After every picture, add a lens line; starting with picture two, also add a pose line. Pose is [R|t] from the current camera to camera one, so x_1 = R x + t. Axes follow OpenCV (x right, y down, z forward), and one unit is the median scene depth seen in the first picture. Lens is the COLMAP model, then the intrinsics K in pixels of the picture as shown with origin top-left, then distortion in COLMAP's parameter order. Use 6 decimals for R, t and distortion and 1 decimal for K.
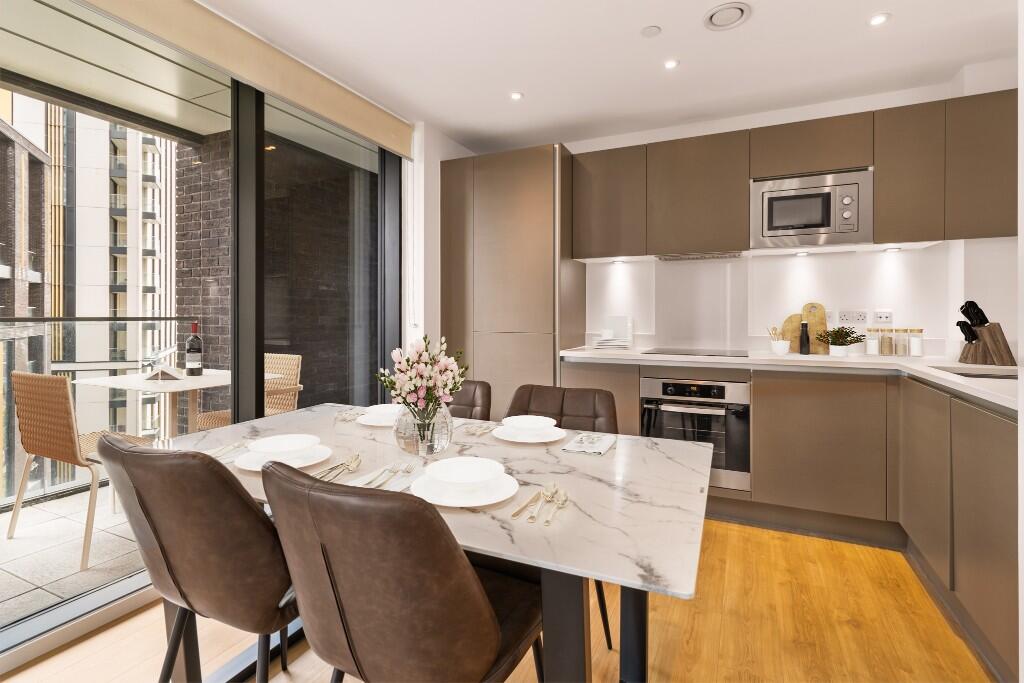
lens RADIAL K [[480.7, 0, 515.5], [0, 480.7, 311.8], [0, 0, 1]] dist [0.001517, 0.000661]
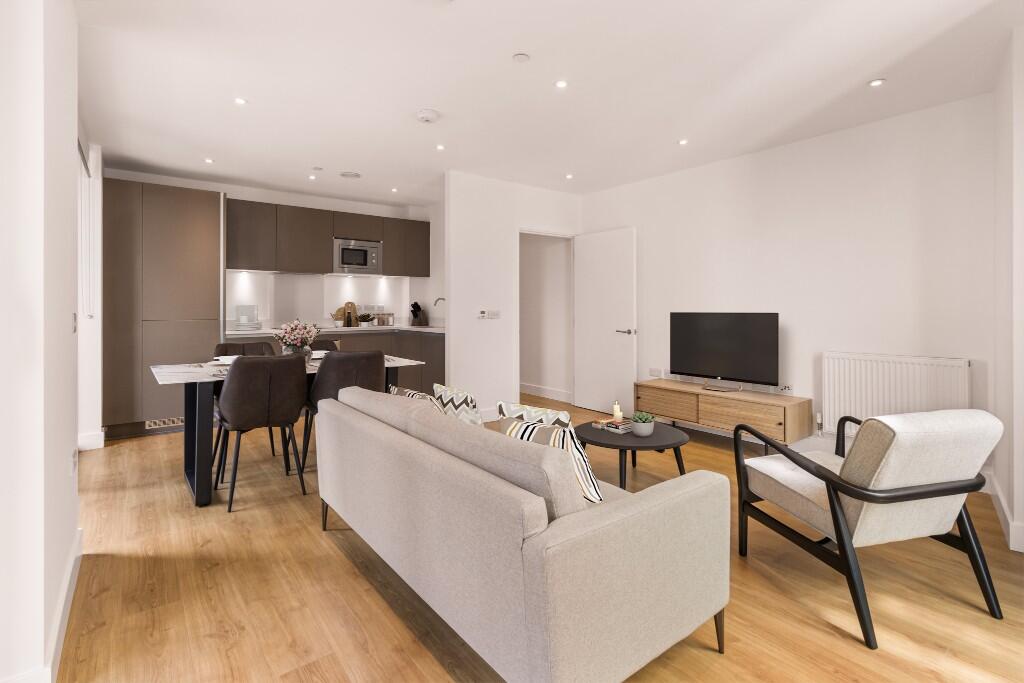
lens RADIAL K [[480.7, 0, 515.5], [0, 480.7, 311.8], [0, 0, 1]] dist [0.001517, 0.000661]
pose [[0.451818, -0.009185, 0.892063, -0.941598], [-0.009582, 0.999839, 0.015148, -0.012798], [-0.892059, -0.015392, 0.451657, -0.548501]]
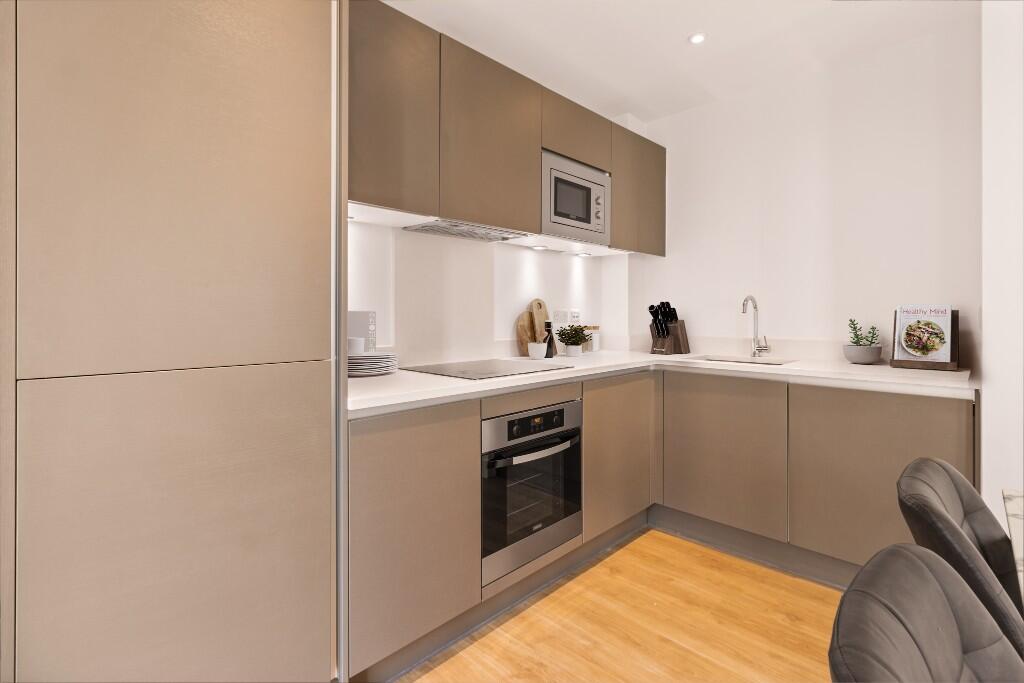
lens RADIAL K [[480.7, 0, 515.5], [0, 480.7, 311.8], [0, 0, 1]] dist [0.001517, 0.000661]
pose [[0.332417, 0.002582, 0.943129, -0.303327], [-0.009009, 0.999959, 0.000438, 0.001305], [-0.943090, -0.008642, 0.332426, 0.807863]]
